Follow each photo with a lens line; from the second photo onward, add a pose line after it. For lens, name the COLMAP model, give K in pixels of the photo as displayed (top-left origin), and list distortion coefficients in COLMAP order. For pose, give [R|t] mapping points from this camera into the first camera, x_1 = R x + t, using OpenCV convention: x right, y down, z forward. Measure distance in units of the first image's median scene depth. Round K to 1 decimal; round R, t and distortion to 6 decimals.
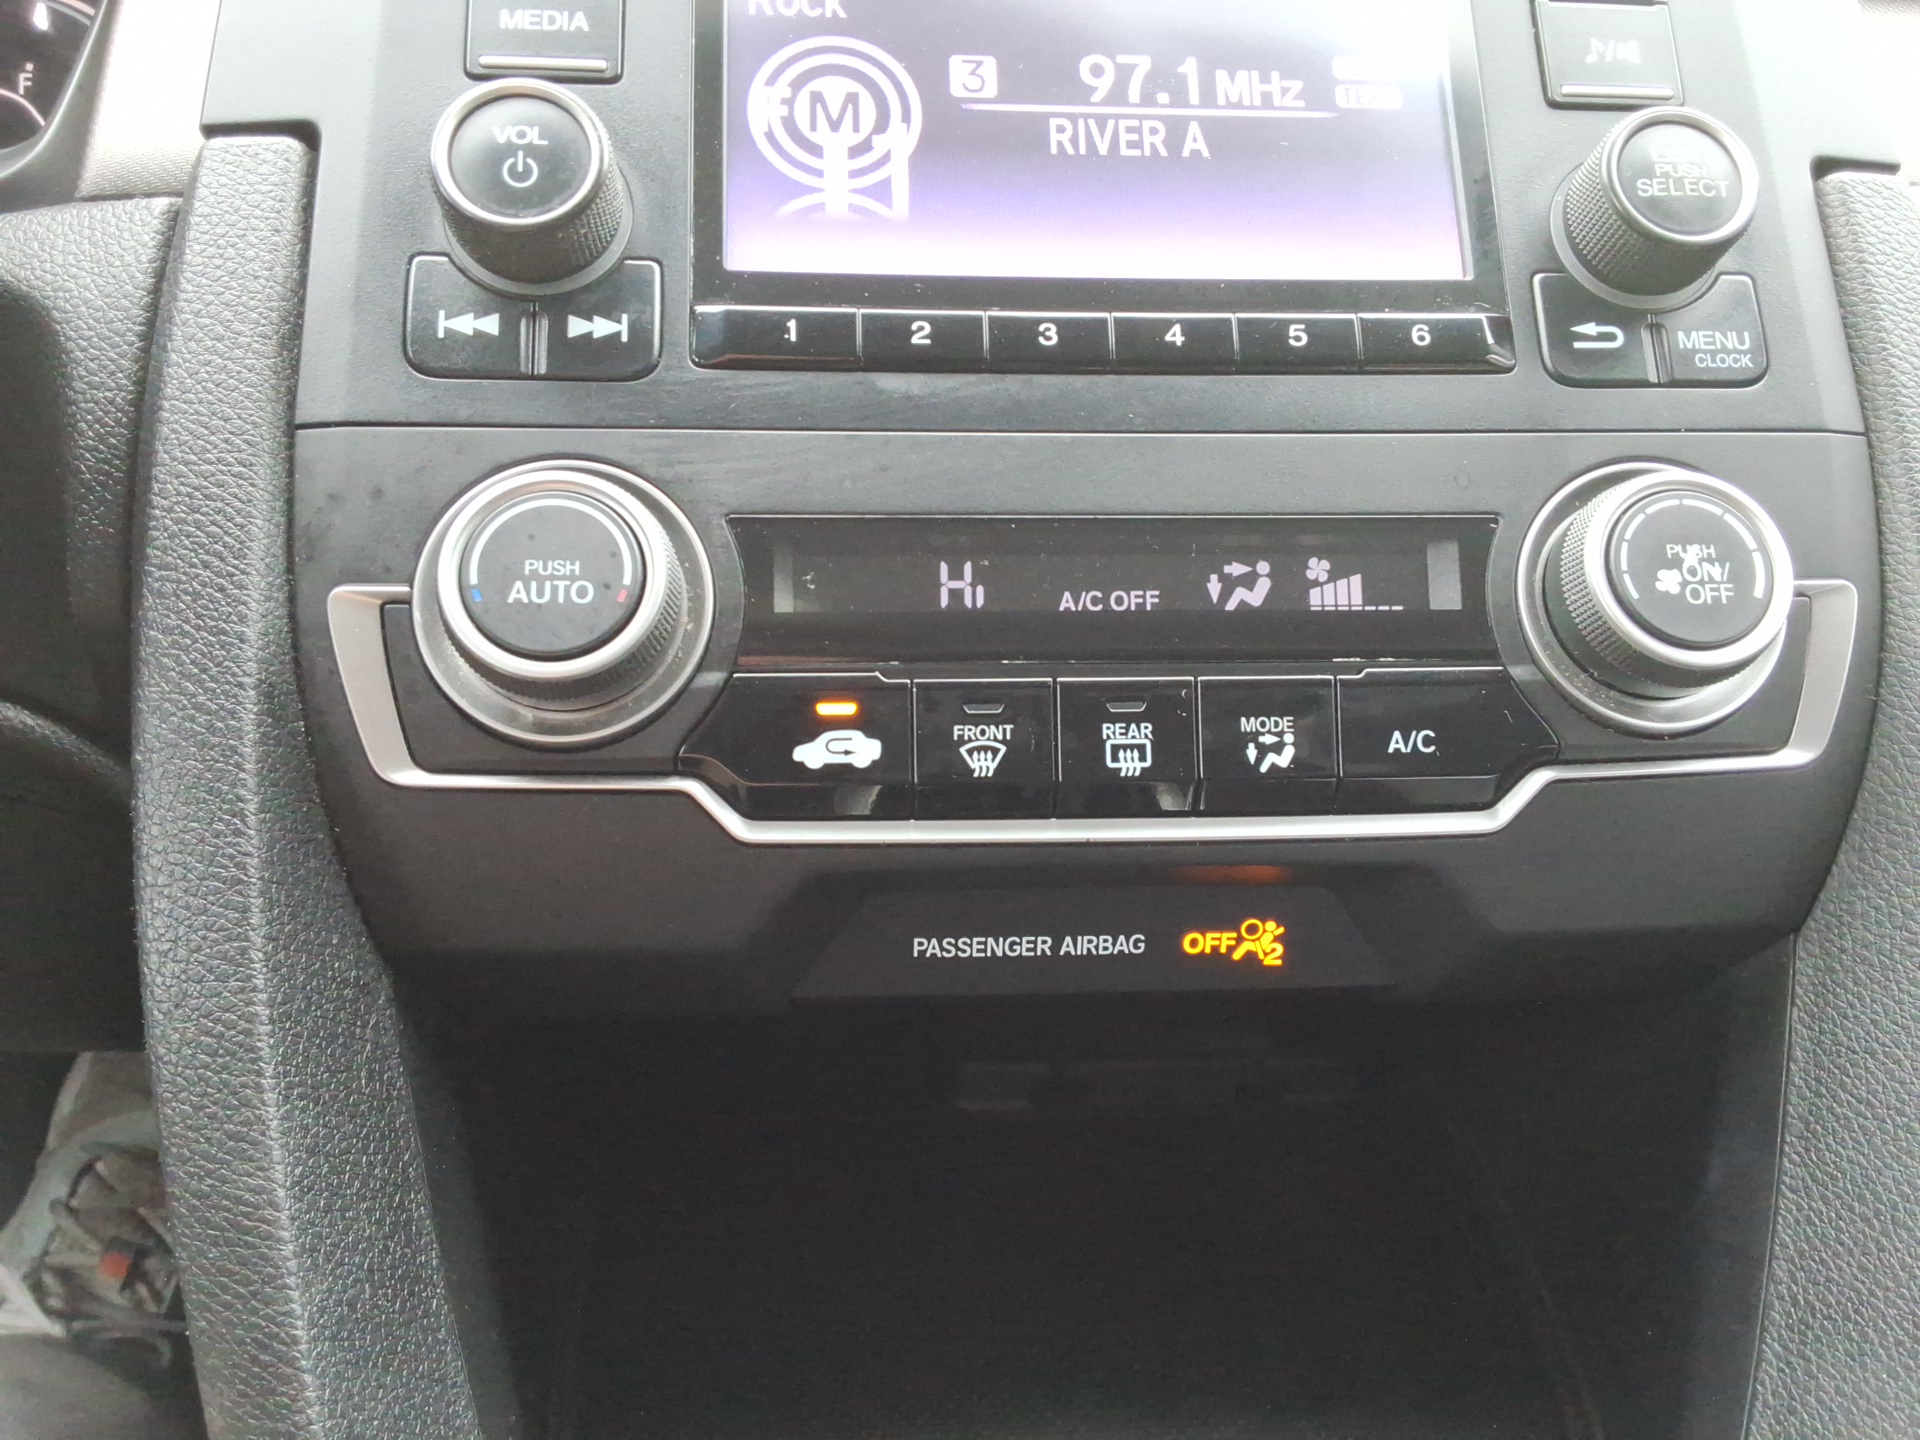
lens RADIAL K [[1554.8, 0, 971.3], [0, 1554.8, 701.7], [0, 0, 1]] dist [0.146169, -0.265571]
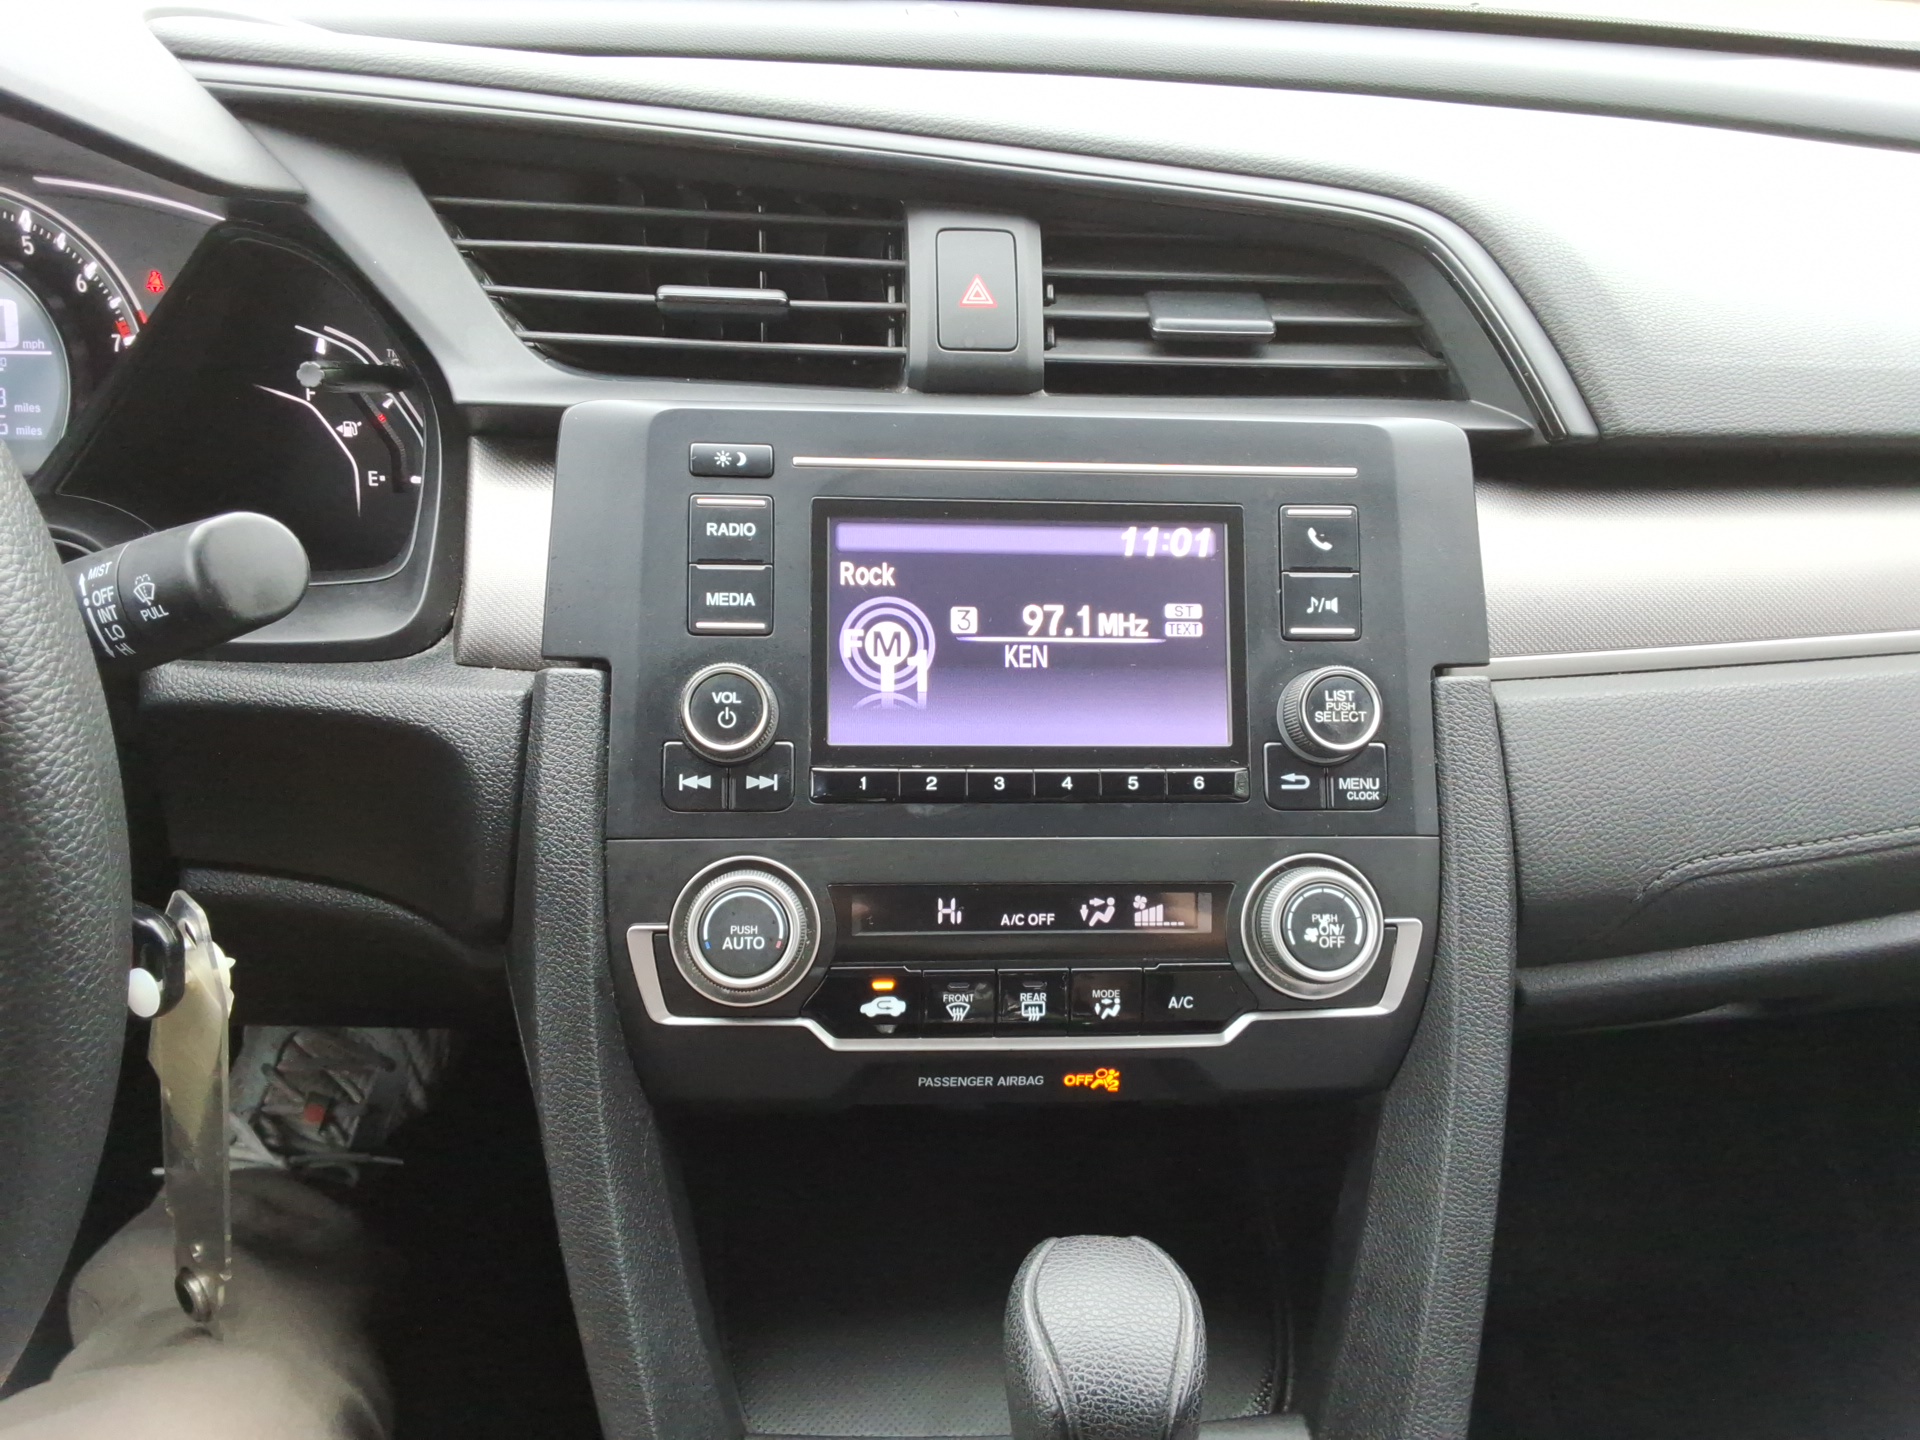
lens RADIAL K [[1537.5, 0, 970.5], [0, 1537.5, 697.6], [0, 0, 1]] dist [0.122328, -0.177767]
pose [[0.999492, 0.028699, 0.013856, -0.014045], [-0.030471, 0.987963, 0.151660, -0.610768], [-0.009337, -0.152005, 0.988336, -0.799303]]
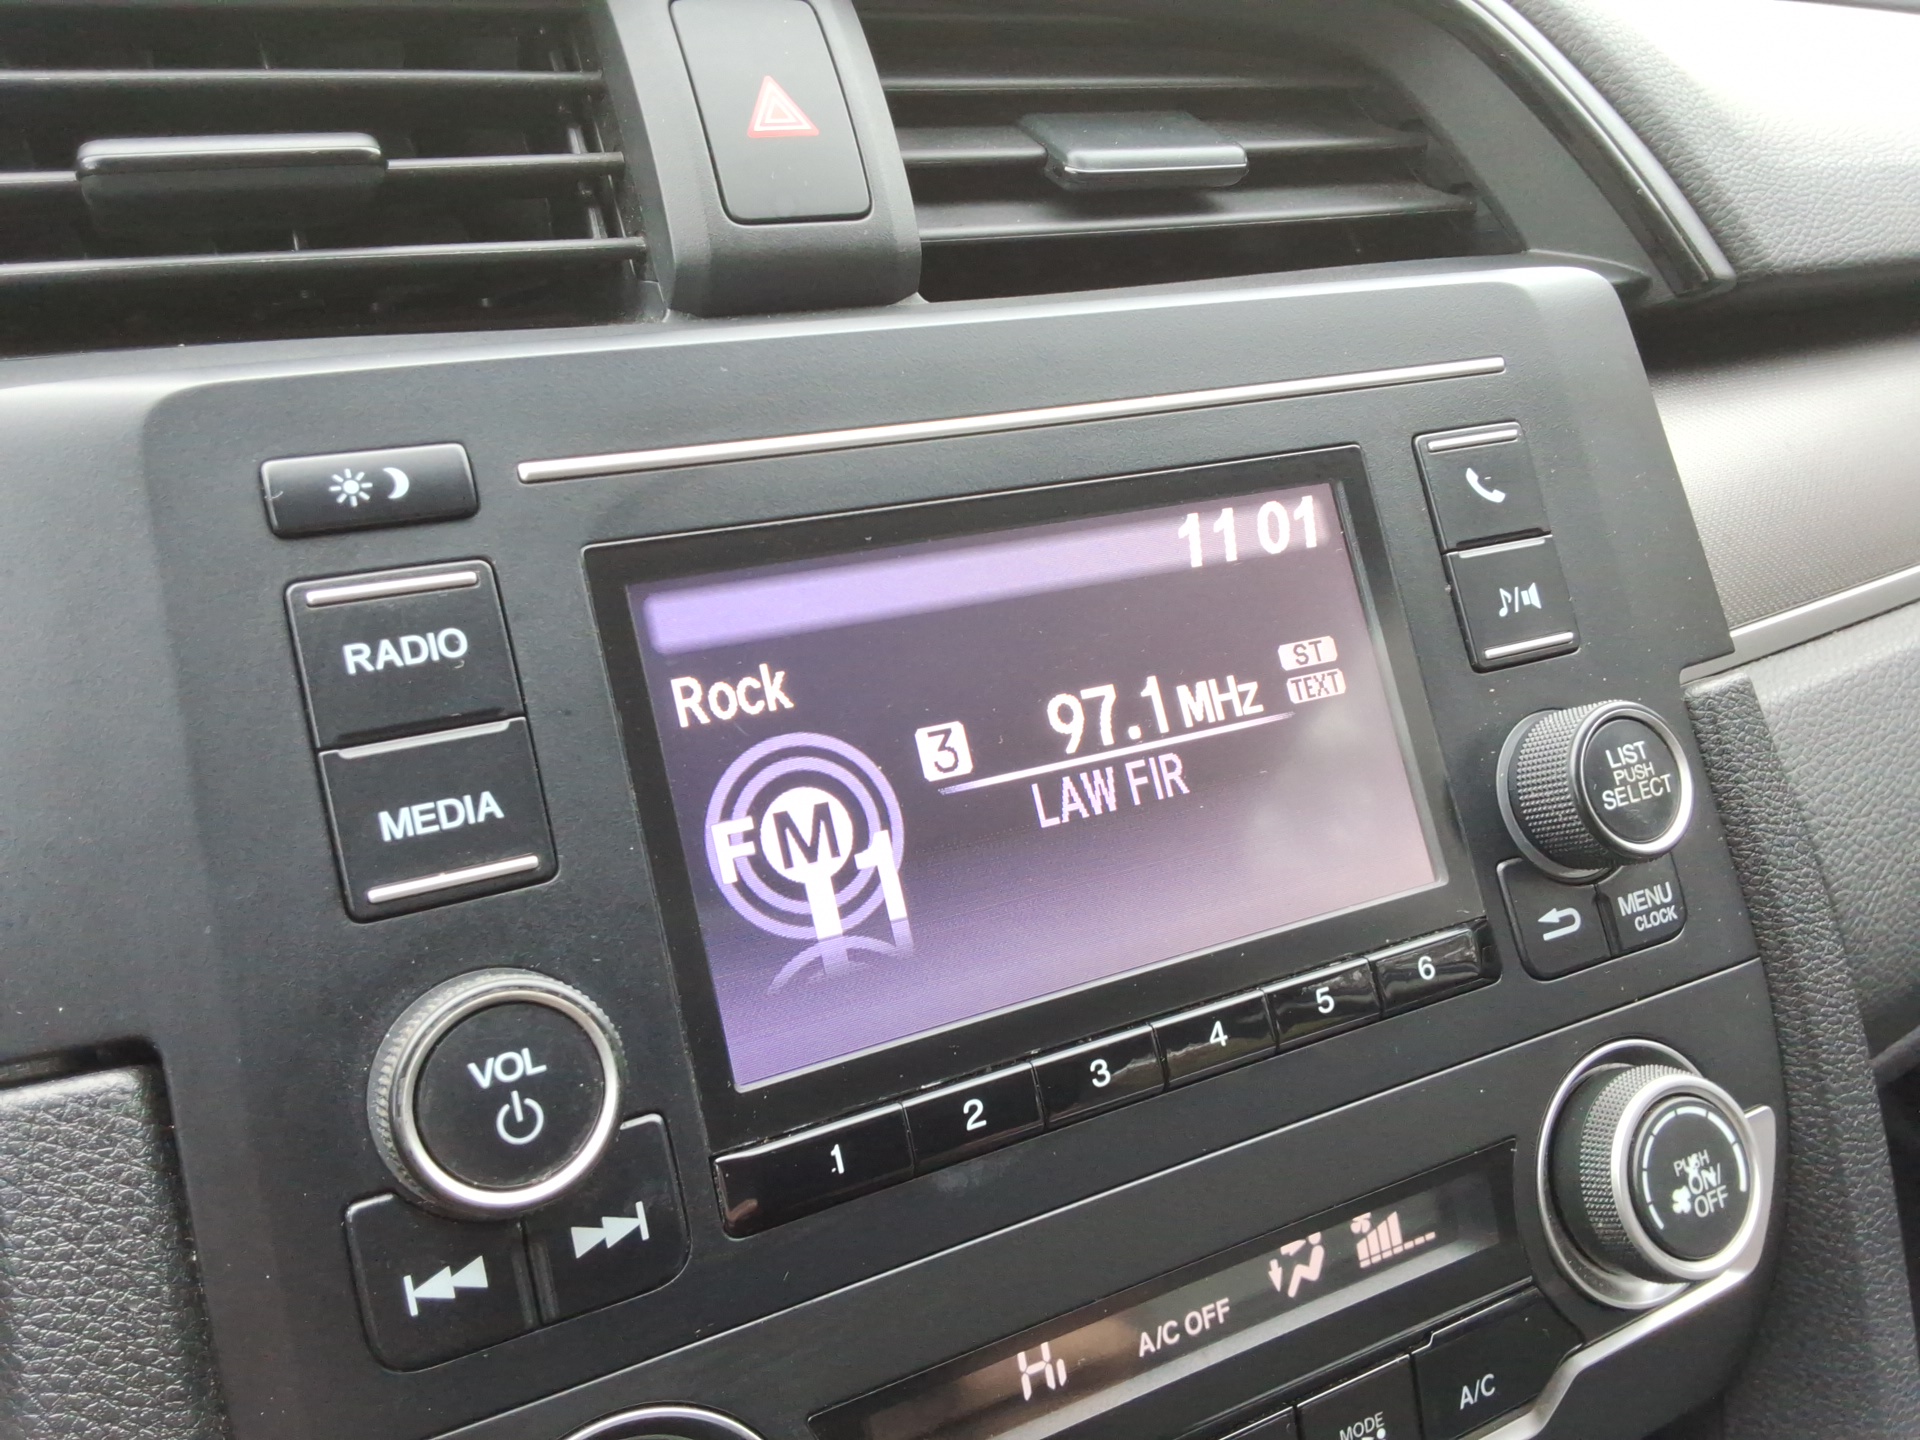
lens RADIAL K [[1554.8, 0, 971.3], [0, 1554.8, 701.7], [0, 0, 1]] dist [0.146169, -0.265571]
pose [[0.924409, -0.156699, 0.347725, -0.295684], [0.112116, 0.983066, 0.144956, -0.578478], [-0.364551, -0.095013, 0.926323, 0.216178]]
